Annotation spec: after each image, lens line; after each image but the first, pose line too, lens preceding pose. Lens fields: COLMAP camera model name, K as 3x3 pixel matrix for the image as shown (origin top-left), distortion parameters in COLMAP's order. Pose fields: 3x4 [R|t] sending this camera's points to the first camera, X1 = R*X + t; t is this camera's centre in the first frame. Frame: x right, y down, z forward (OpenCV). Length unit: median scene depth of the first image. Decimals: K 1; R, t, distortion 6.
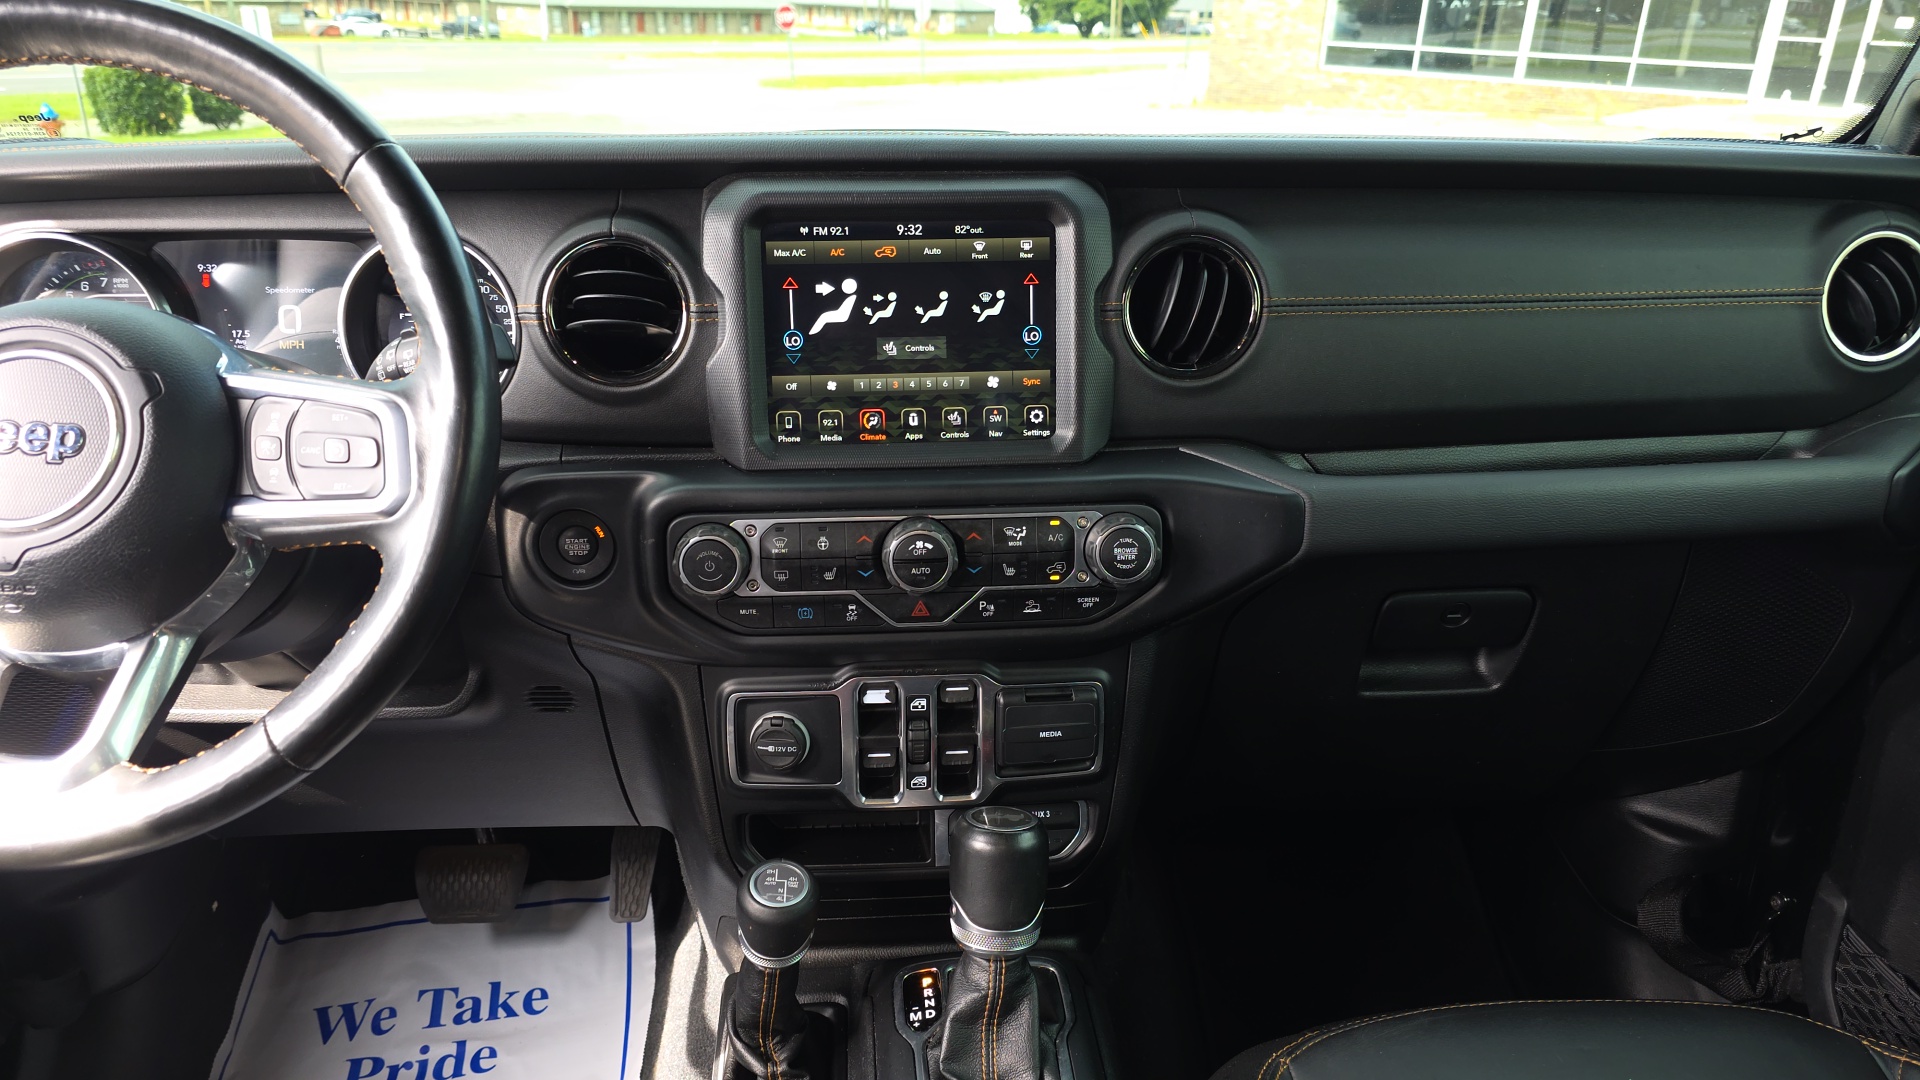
lens RADIAL K [[1301.1, 0, 946.0], [0, 1301.1, 534.6], [0, 0, 1]] dist [0.124761, -0.186950]
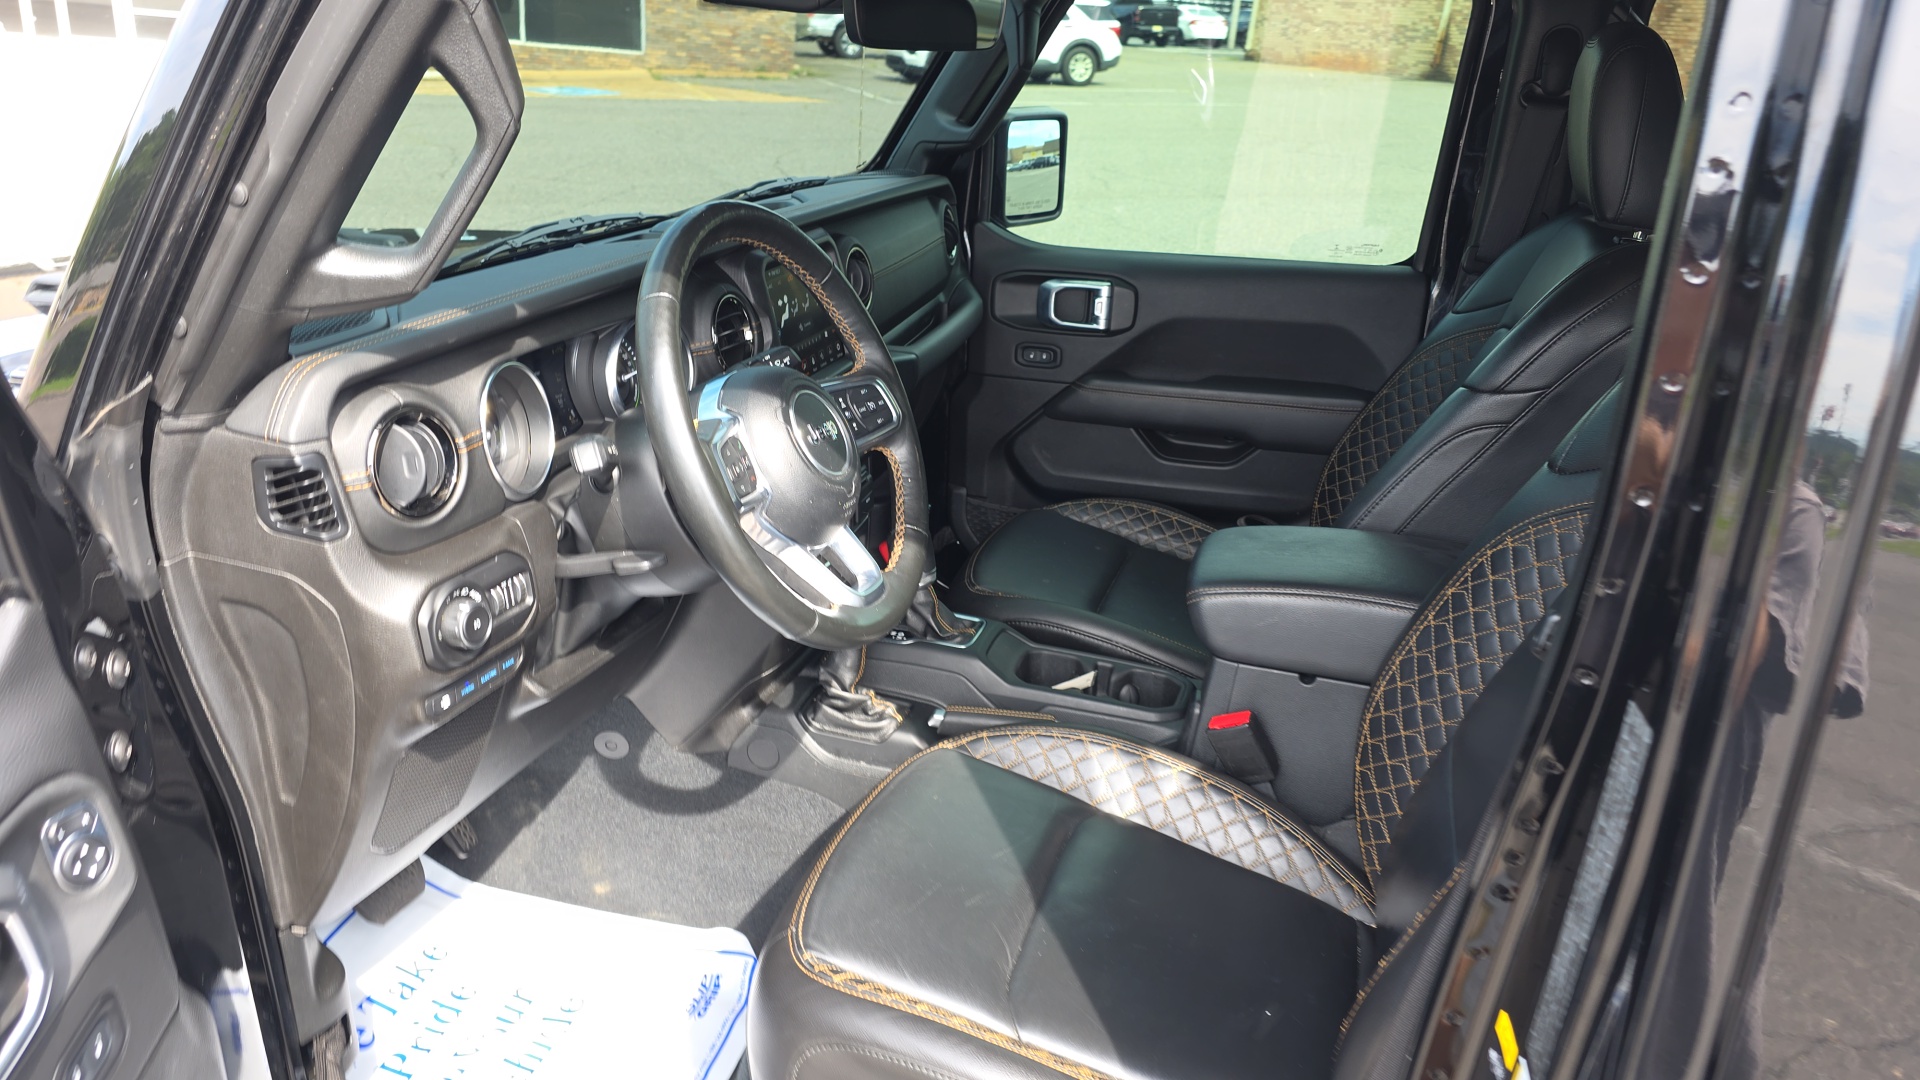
lens RADIAL K [[1288.3, 0, 954.3], [0, 1288.3, 588.5], [0, 0, 1]] dist [0.032644, -0.060597]
pose [[0.387214, -0.368671, 0.845072, -1.711060], [0.288056, 0.919066, 0.268964, -0.235272], [-0.875836, 0.139281, 0.462073, -0.028398]]
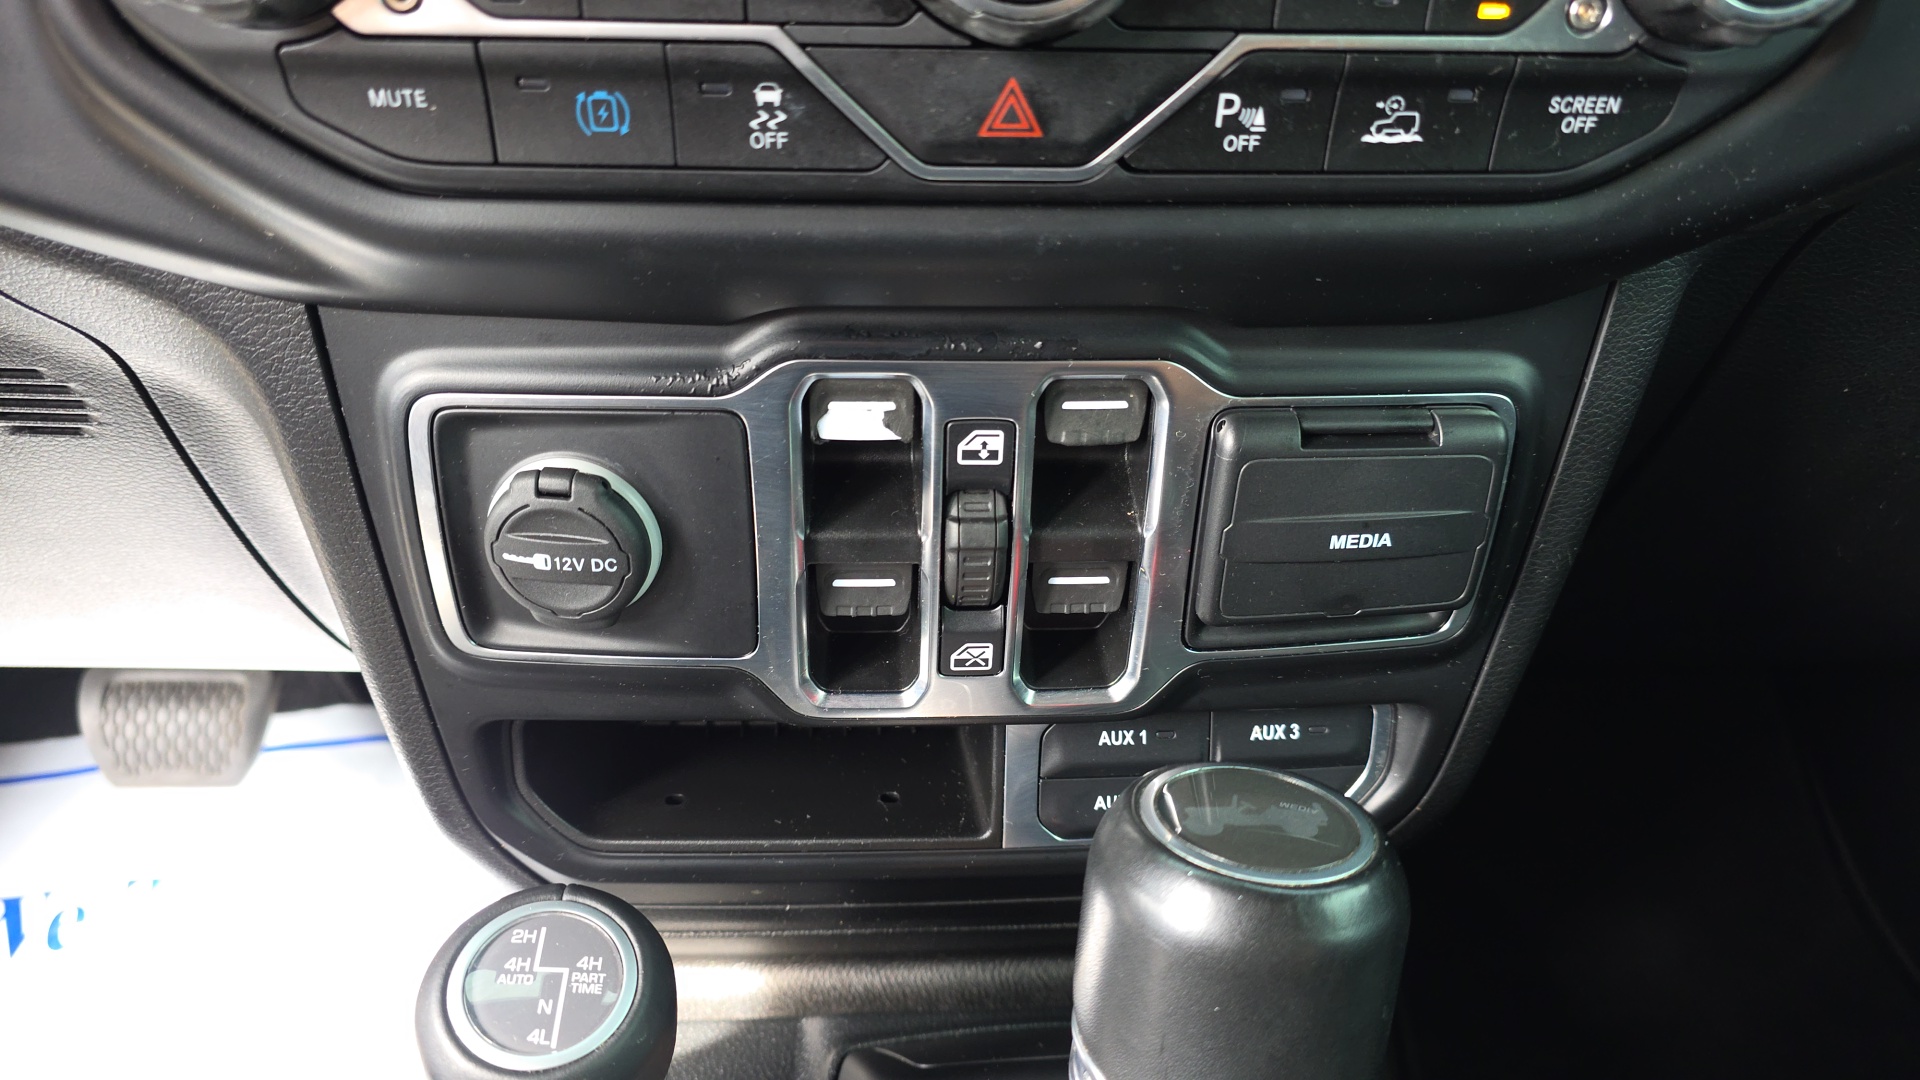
lens RADIAL K [[1319.8, 0, 945.4], [0, 1319.8, 514.6], [0, 0, 1]] dist [0.054443, -0.075919]
pose [[0.999610, 0.027920, -0.000597, -0.031037], [-0.027367, 0.983627, 0.178127, 0.091734], [0.005561, -0.178041, 0.984007, 0.694647]]
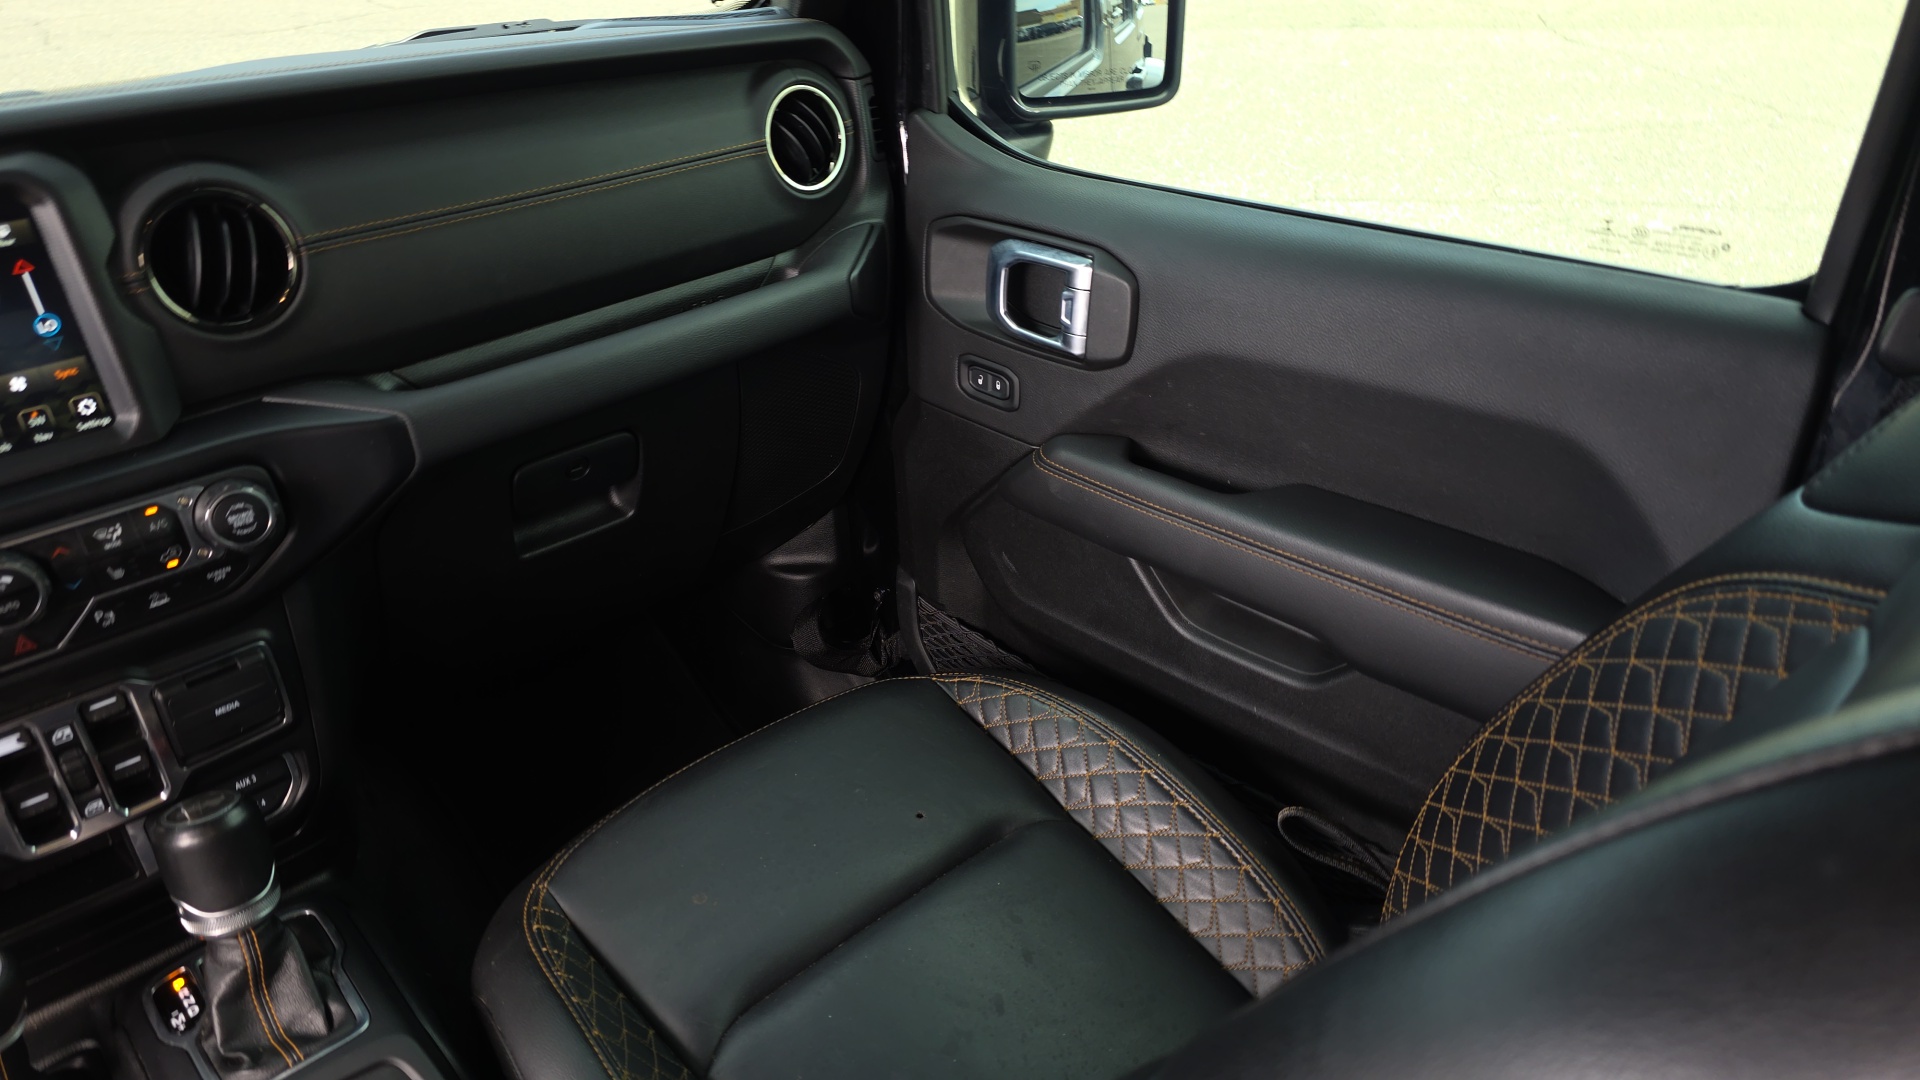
lens RADIAL K [[1308.6, 0, 957.1], [0, 1308.6, 535.6], [0, 0, 1]] dist [0.069659, -0.058902]
pose [[0.787014, -0.320175, 0.527349, 0.026811], [0.239842, 0.946336, 0.216620, -0.061641], [-0.568405, -0.044003, 0.821571, -0.154880]]
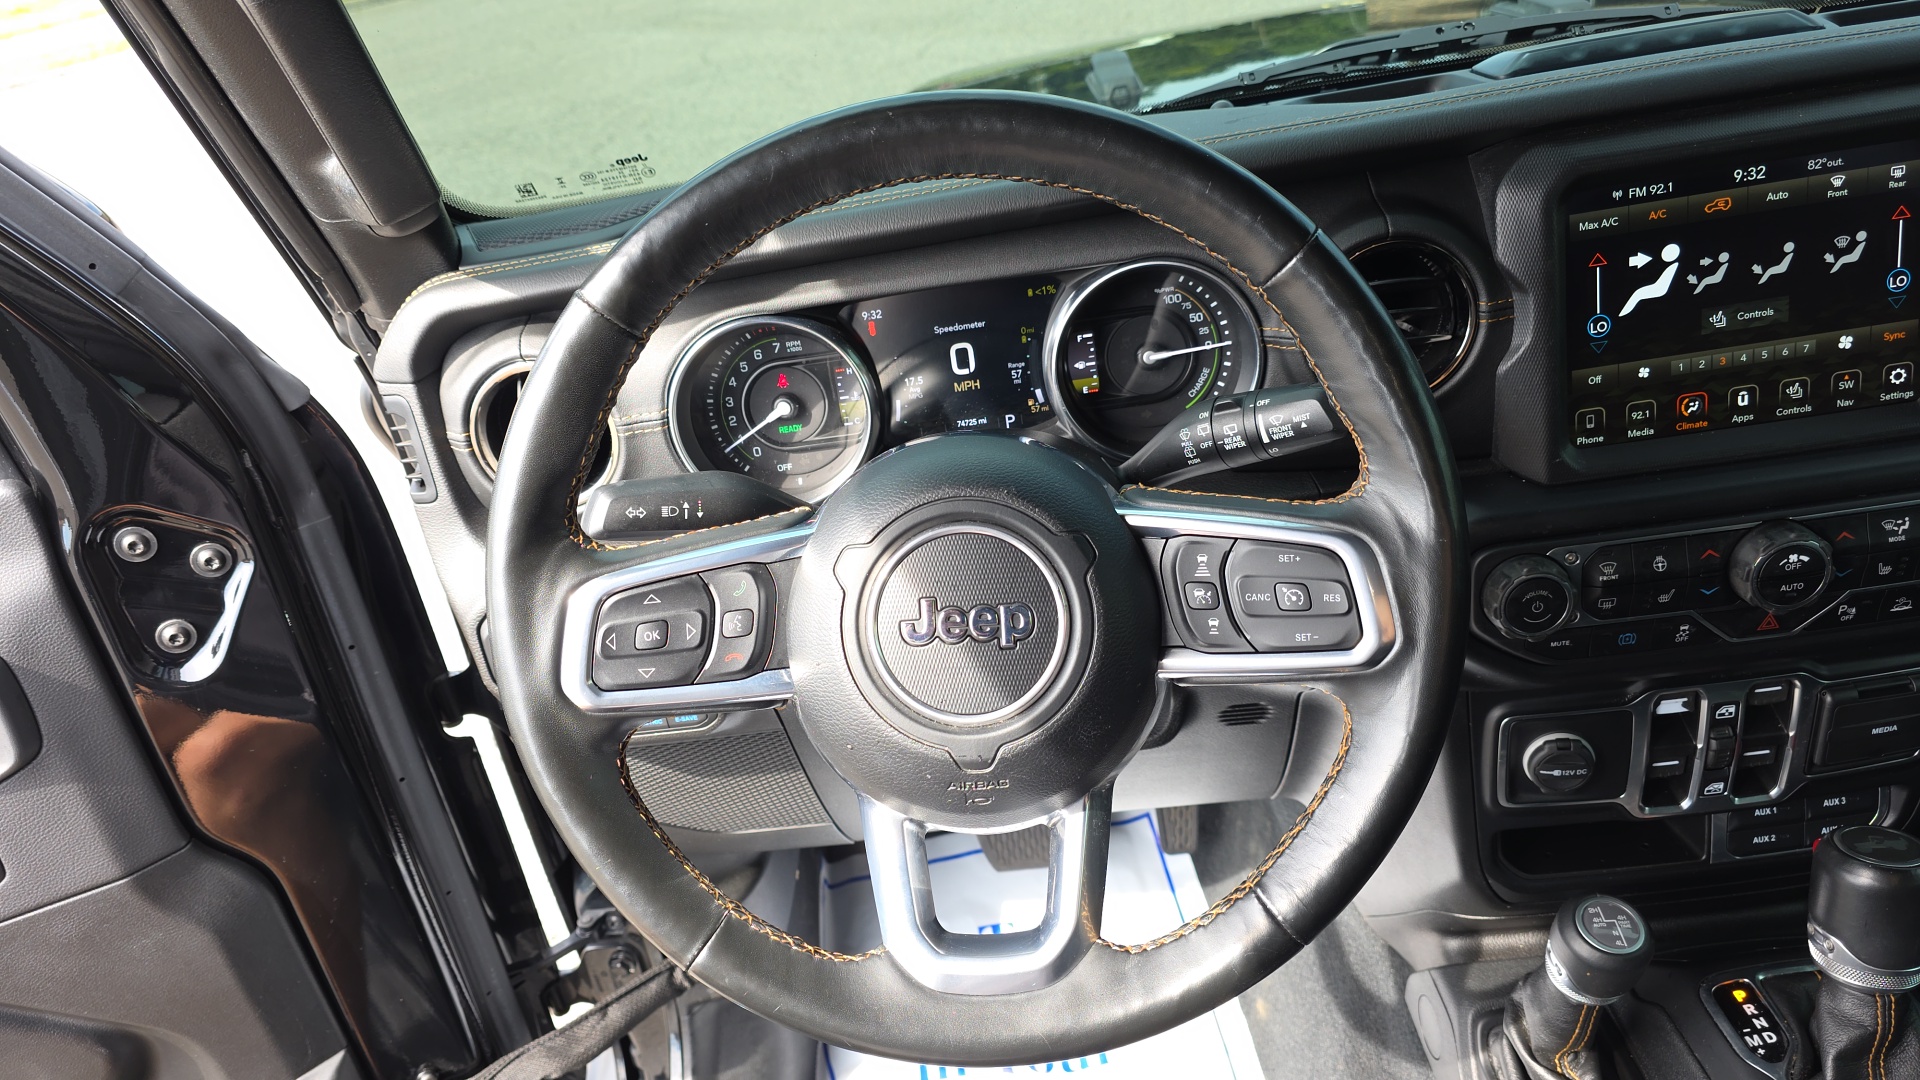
lens RADIAL K [[1306.5, 0, 936.3], [0, 1306.5, 542.0], [0, 0, 1]] dist [0.056185, -0.063170]
pose [[0.984226, -0.100506, -0.145597, -0.424430], [0.124641, 0.977965, 0.167476, -0.207090], [0.125557, -0.182981, 0.975066, 0.089291]]
